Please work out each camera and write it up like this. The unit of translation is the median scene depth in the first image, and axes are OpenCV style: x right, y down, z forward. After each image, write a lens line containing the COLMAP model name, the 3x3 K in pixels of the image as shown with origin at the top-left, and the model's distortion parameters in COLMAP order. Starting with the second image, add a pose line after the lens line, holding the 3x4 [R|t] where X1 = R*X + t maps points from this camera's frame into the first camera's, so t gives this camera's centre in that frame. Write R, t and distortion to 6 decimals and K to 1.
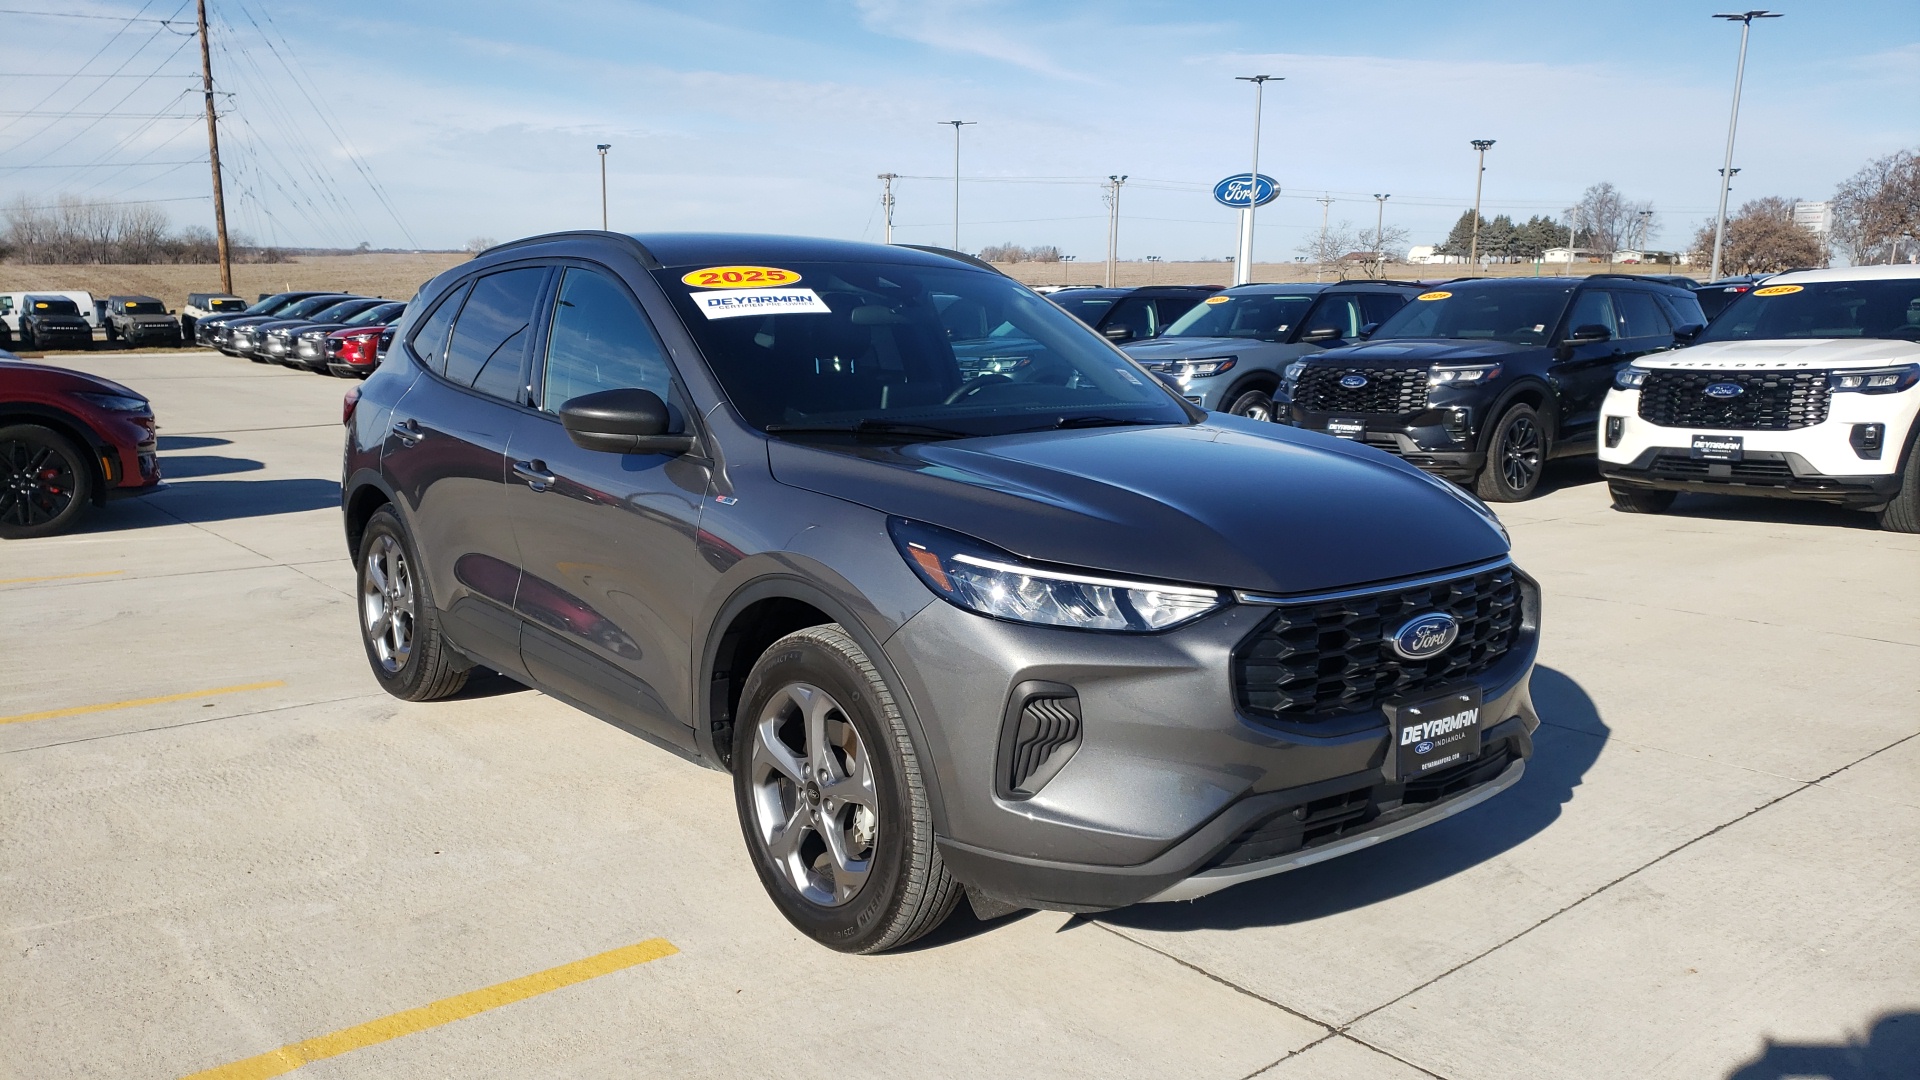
lens RADIAL K [[1476.7, 0, 944.7], [0, 1476.7, 570.4], [0, 0, 1]] dist [0.020460, -0.008391]
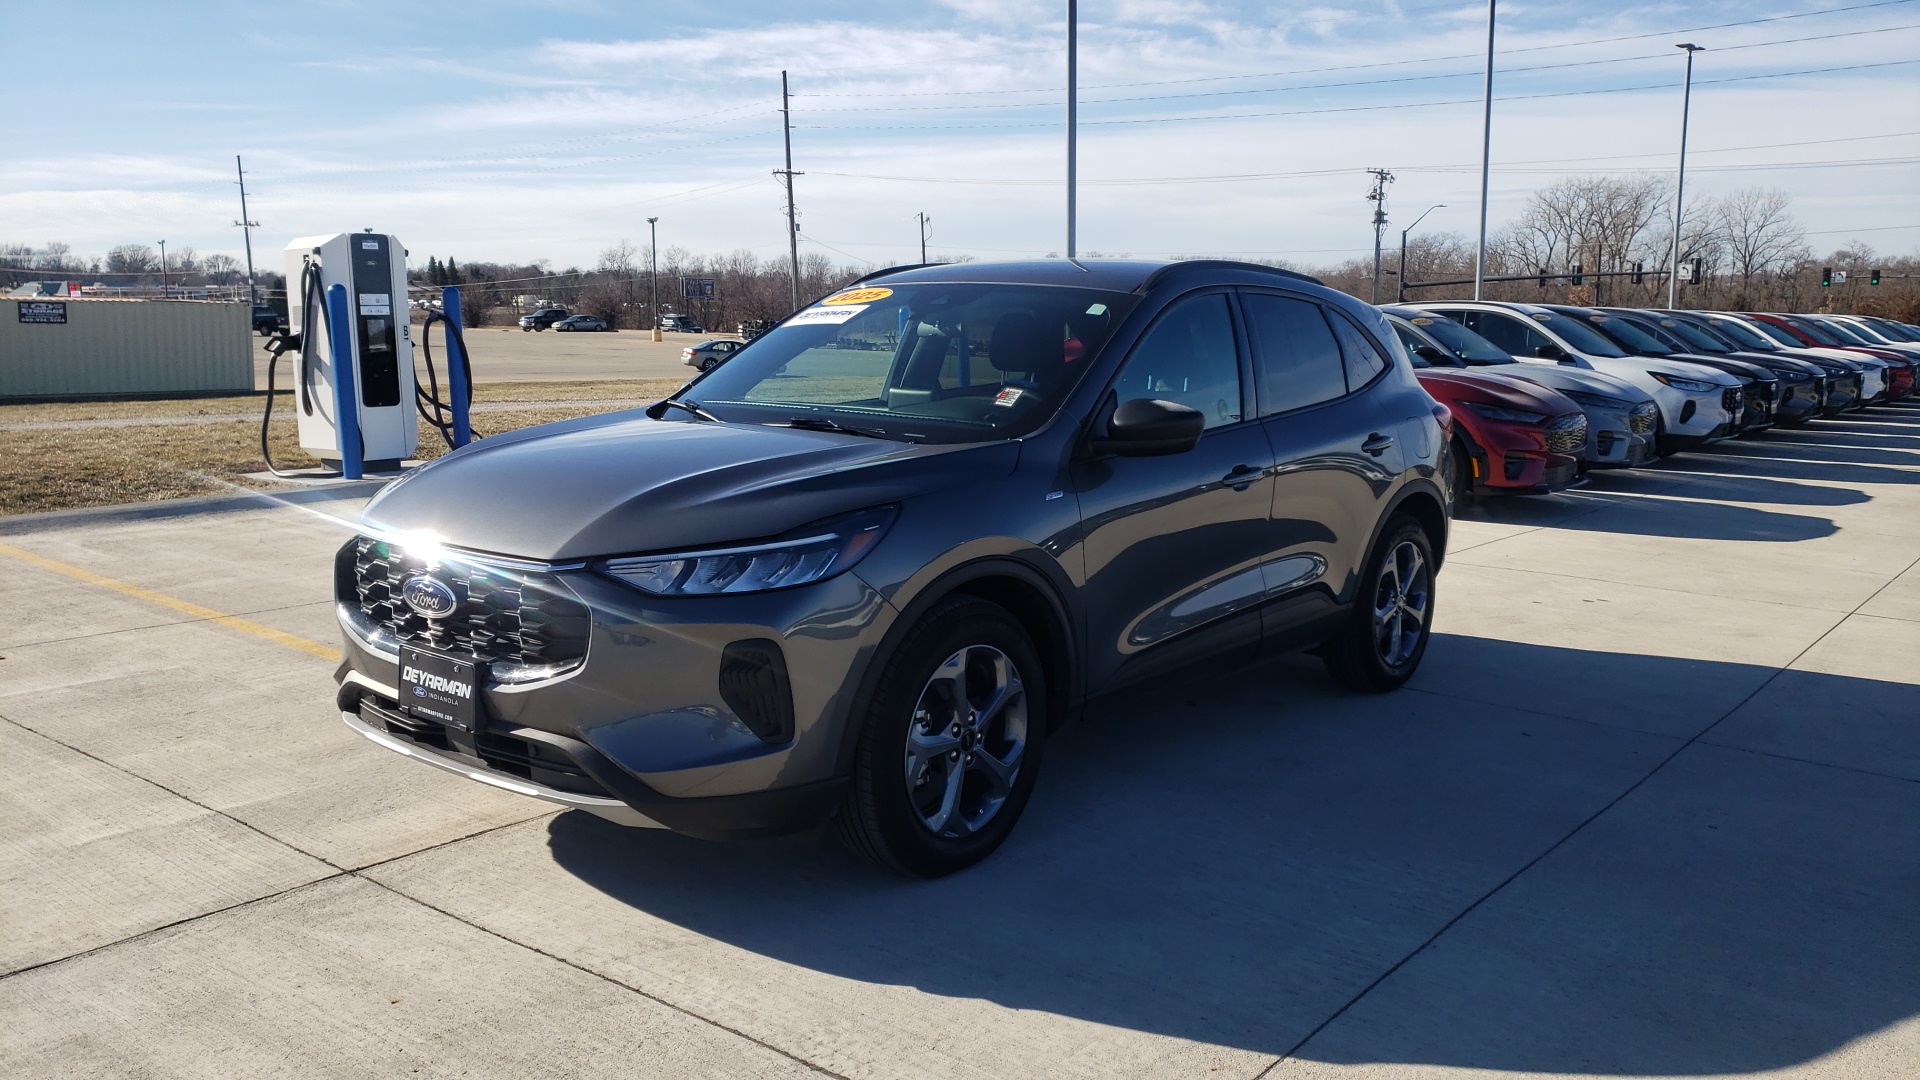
lens RADIAL K [[1486.1, 0, 1007.6], [0, 1486.1, 528.9], [0, 0, 1]] dist [0.010864, 0.001386]
pose [[0.237387, 0.138787, -0.961450, 1.524420], [-0.188128, 0.977572, 0.094664, -0.201944], [0.953024, 0.158404, 0.258173, 1.100485]]
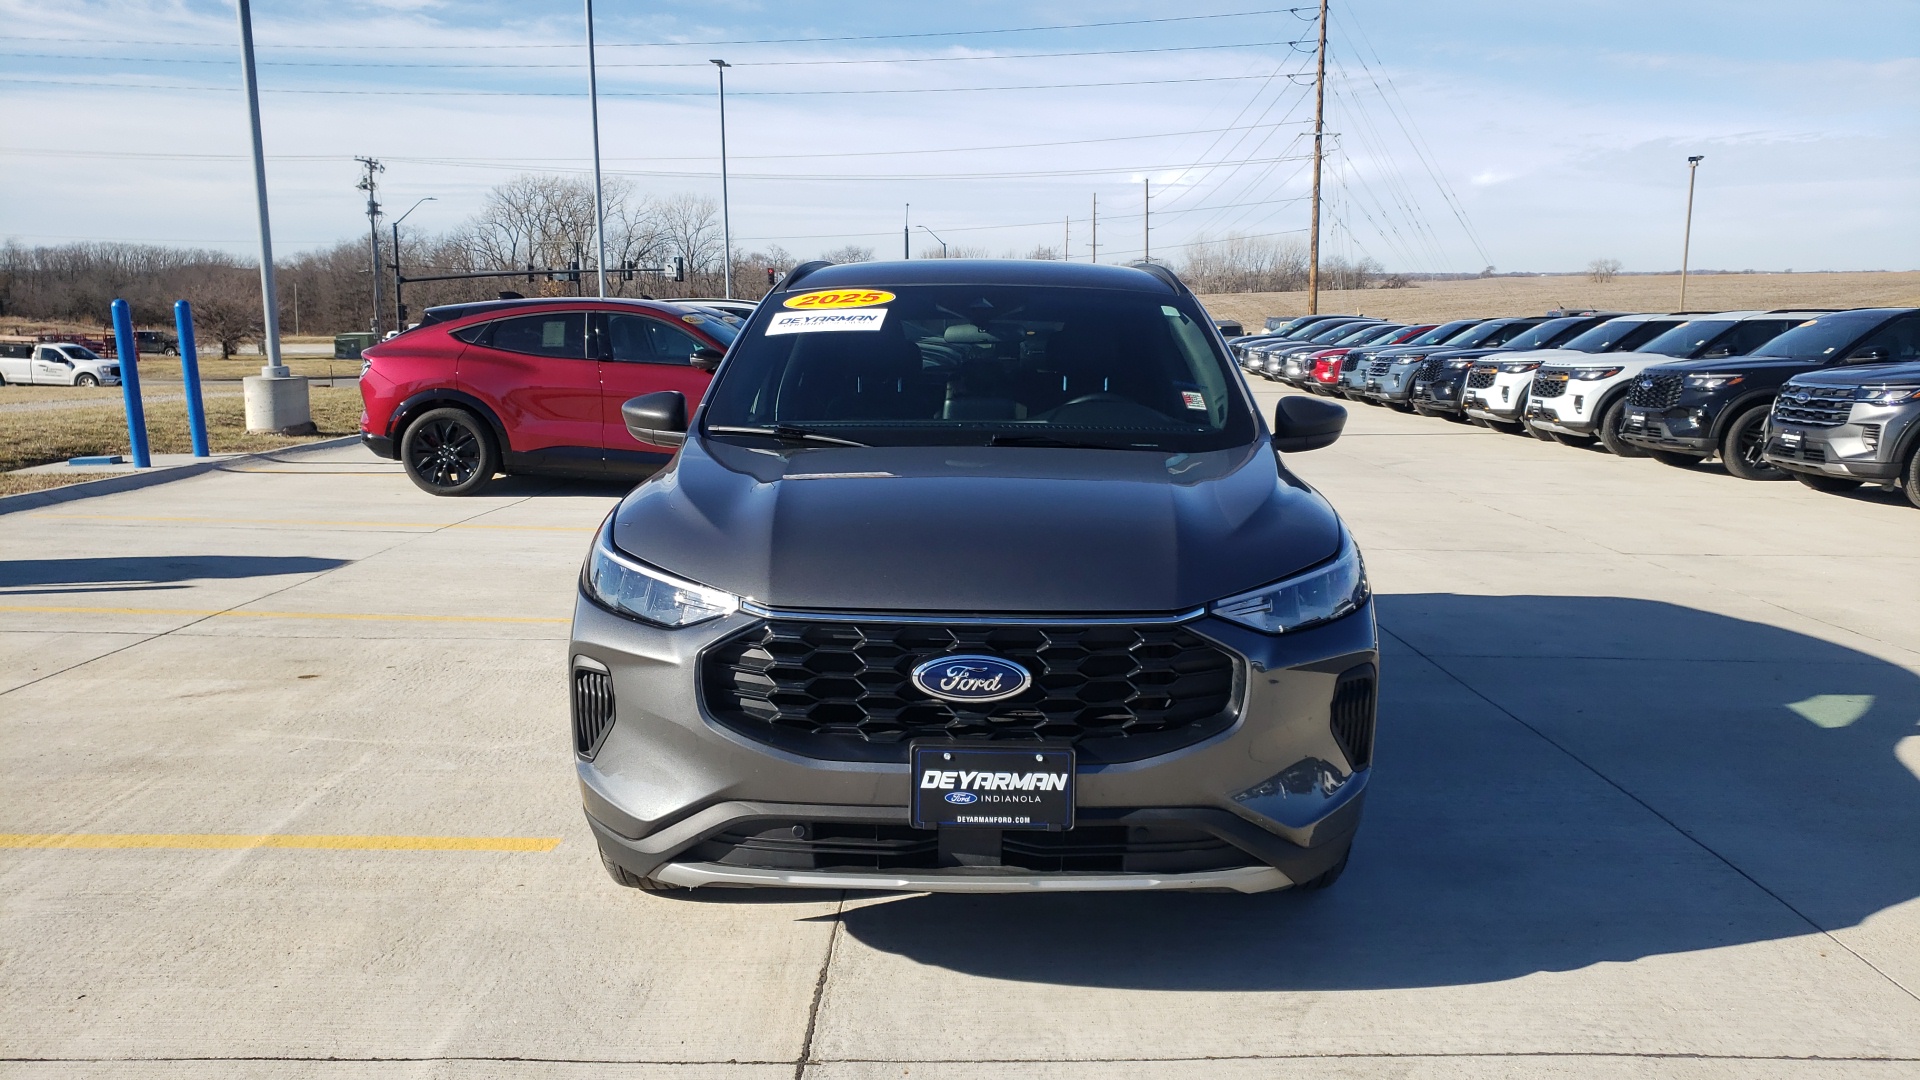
lens RADIAL K [[1476.7, 0, 957.7], [0, 1476.7, 538.8], [0, 0, 1]] dist [0.020460, -0.008391]
pose [[0.780083, 0.091913, -0.618888, 0.866443], [-0.113938, 0.993480, 0.003931, -0.044416], [0.615215, 0.067448, 0.785469, 0.256764]]
